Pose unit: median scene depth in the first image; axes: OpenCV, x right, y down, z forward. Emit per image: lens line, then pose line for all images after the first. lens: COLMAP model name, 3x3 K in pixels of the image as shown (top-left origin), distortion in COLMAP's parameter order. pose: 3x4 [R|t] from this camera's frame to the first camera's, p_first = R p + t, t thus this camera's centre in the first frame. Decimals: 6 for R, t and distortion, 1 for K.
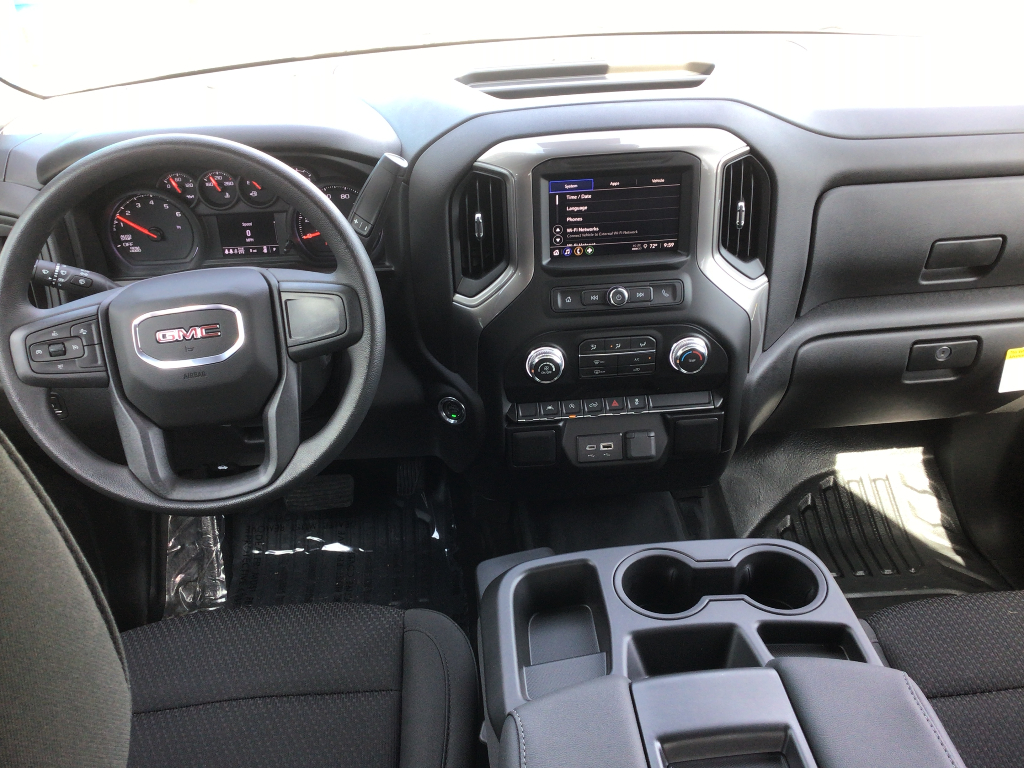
lens RADIAL K [[908.3, 0, 512.0], [0, 908.3, 384.0], [0, 0, 1]] dist [0.098989, -0.227502]
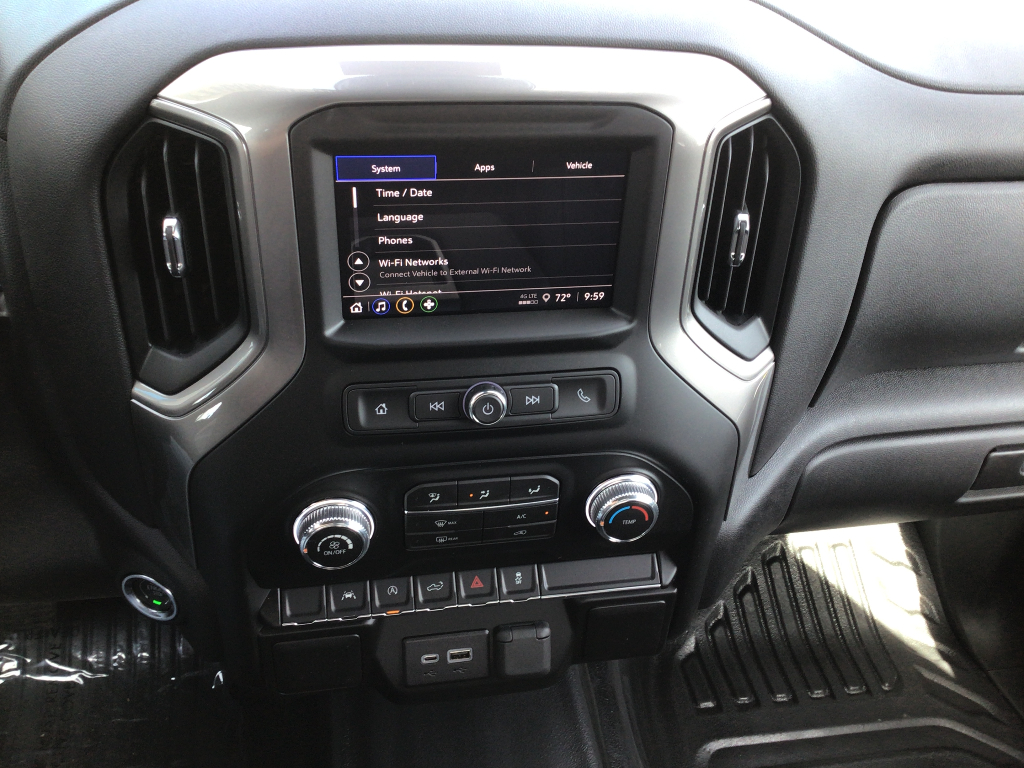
lens RADIAL K [[922.7, 0, 512.0], [0, 922.7, 384.0], [0, 0, 1]] dist [0.075139, -0.117218]
pose [[0.990948, 0.015910, 0.133300, 0.064346], [-0.030395, 0.993757, 0.107346, -0.157136], [-0.130760, -0.110426, 0.985245, 0.518360]]
